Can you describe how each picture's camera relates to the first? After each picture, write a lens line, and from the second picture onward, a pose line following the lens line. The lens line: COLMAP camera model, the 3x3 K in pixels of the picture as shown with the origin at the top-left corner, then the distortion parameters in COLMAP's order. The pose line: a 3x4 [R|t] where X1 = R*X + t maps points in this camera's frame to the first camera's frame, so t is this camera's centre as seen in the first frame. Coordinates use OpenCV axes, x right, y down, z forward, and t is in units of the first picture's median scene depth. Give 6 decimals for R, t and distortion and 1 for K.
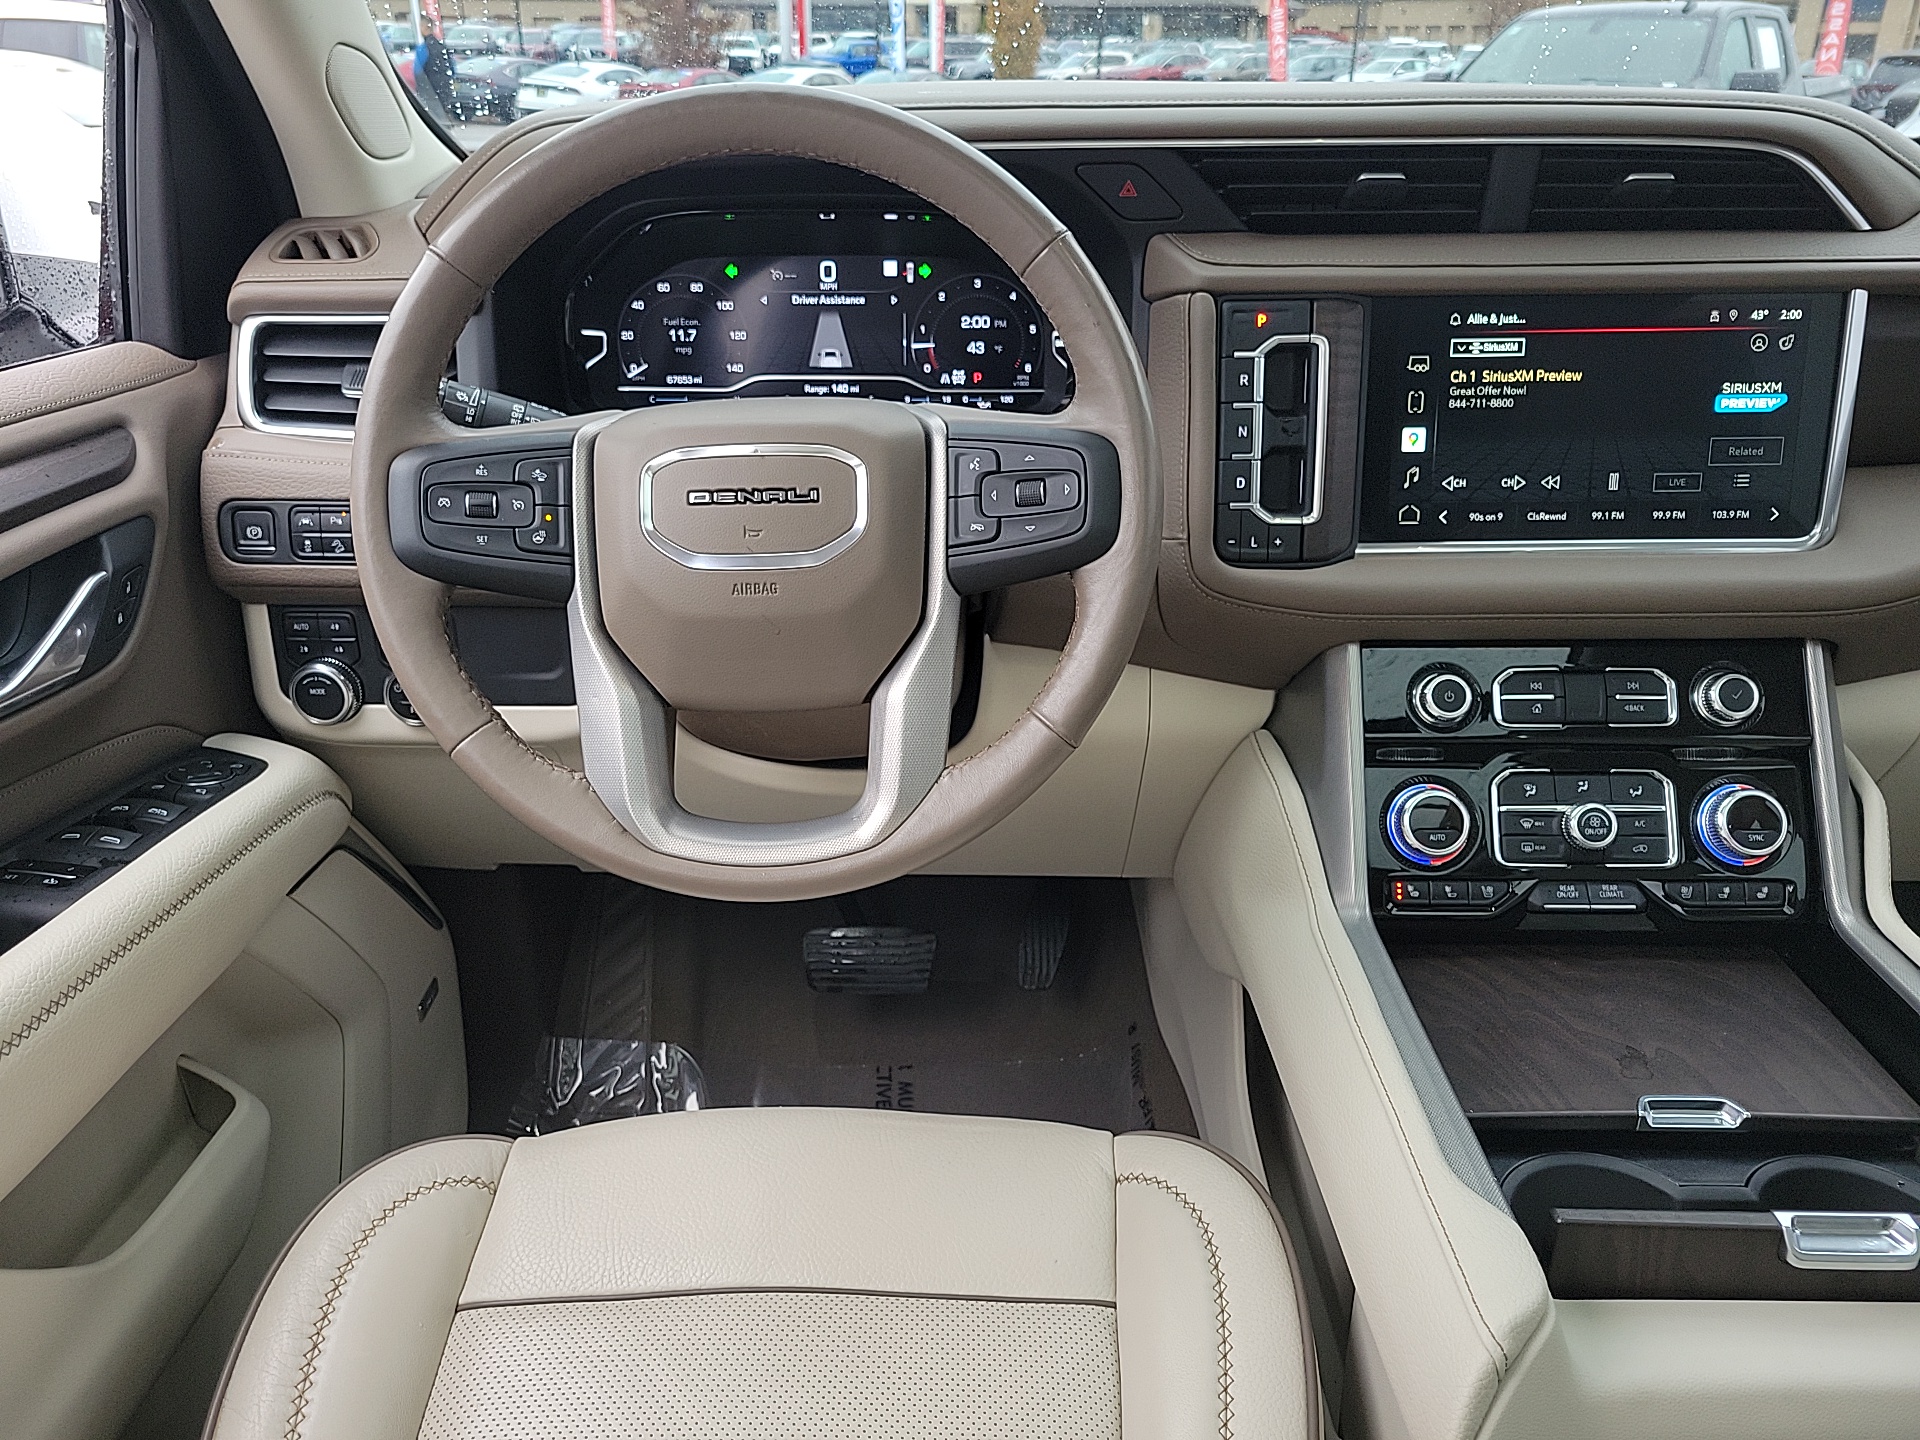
lens RADIAL K [[1443.6, 0, 960.0], [0, 1443.6, 720.0], [0, 0, 1]] dist [0.050067, -0.044053]
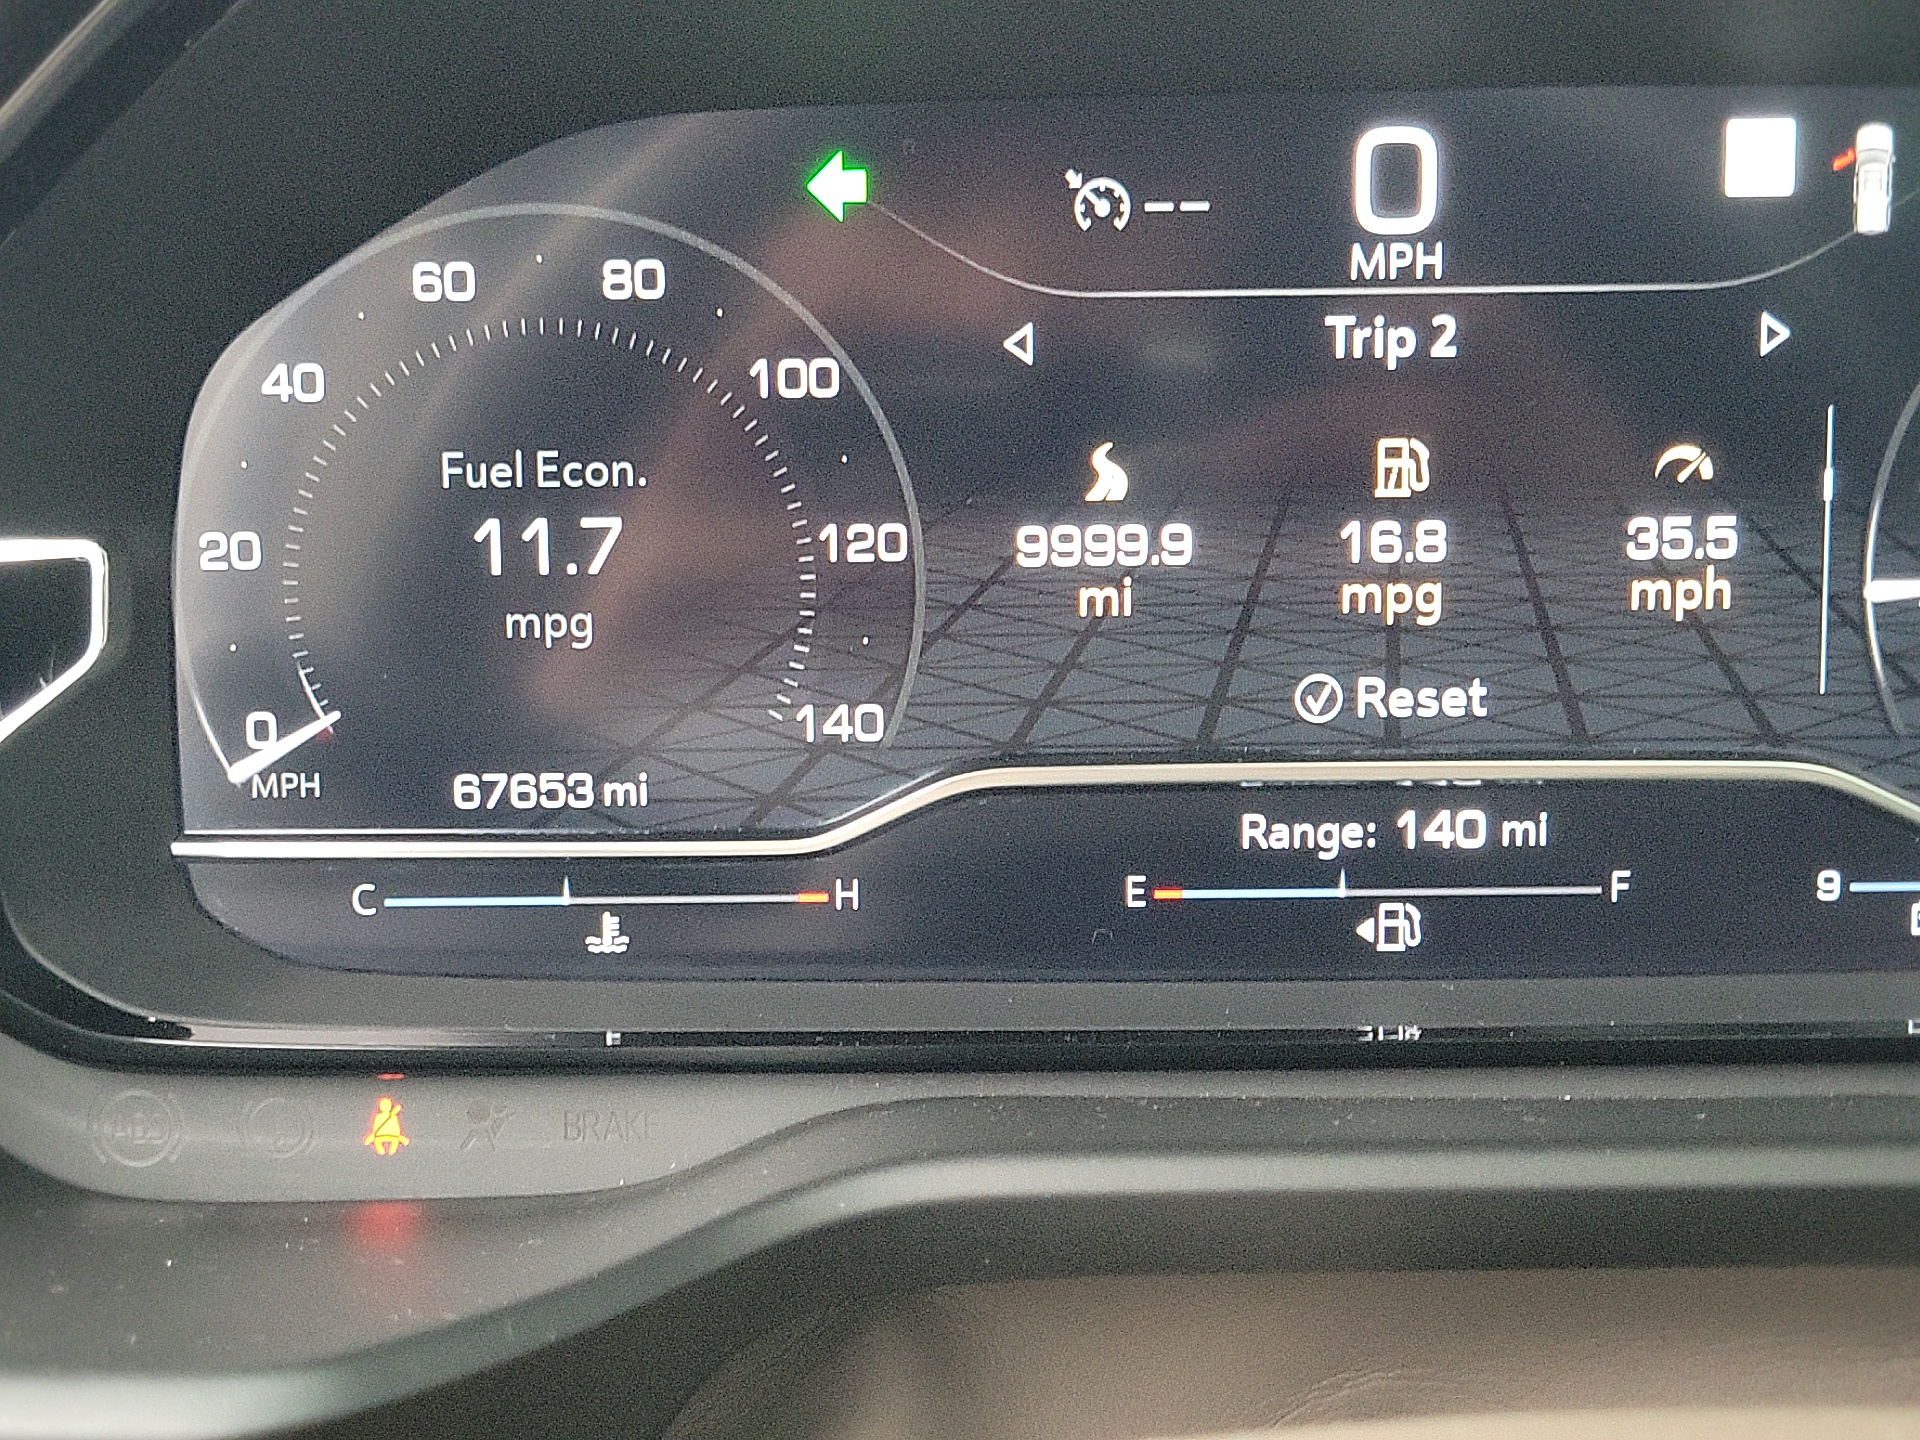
lens RADIAL K [[1461.6, 0, 953.7], [0, 1461.6, 627.7], [0, 0, 1]] dist [0.011550, 0.000552]
pose [[0.999864, -0.010656, 0.012585, -0.168037], [0.012728, 0.983941, -0.178042, -0.259736], [-0.010486, 0.178178, 0.983942, 0.962317]]
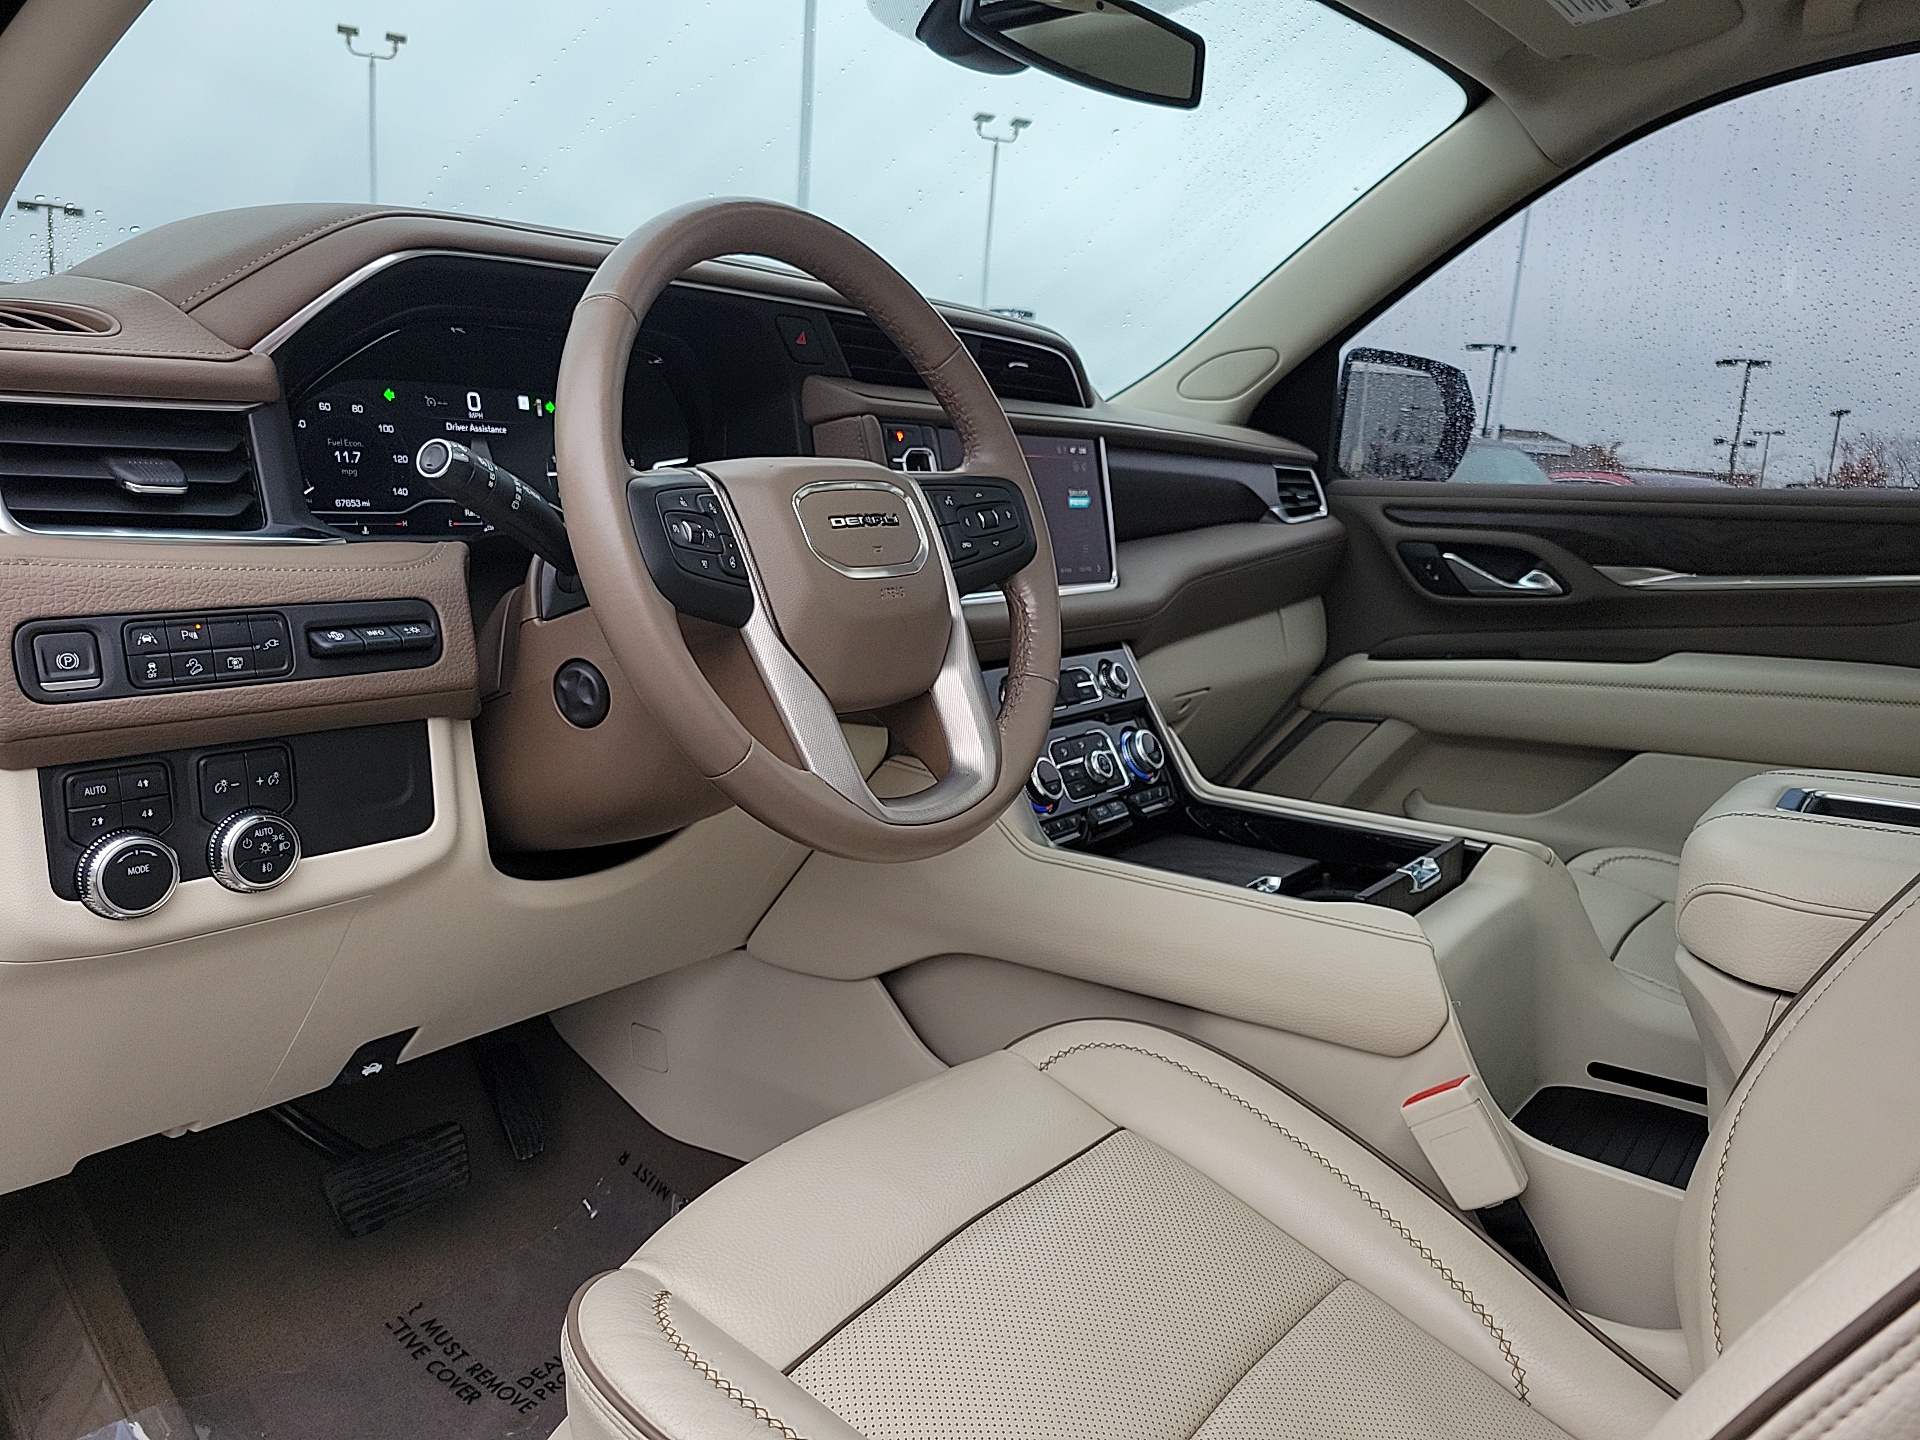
lens RADIAL K [[1443.6, 0, 960.0], [0, 1443.6, 720.0], [0, 0, 1]] dist [0.050067, -0.044053]
pose [[0.566765, -0.113673, 0.816000, -0.876812], [0.286213, 0.955916, -0.065630, 0.084609], [-0.772566, 0.270747, 0.574315, 0.230802]]
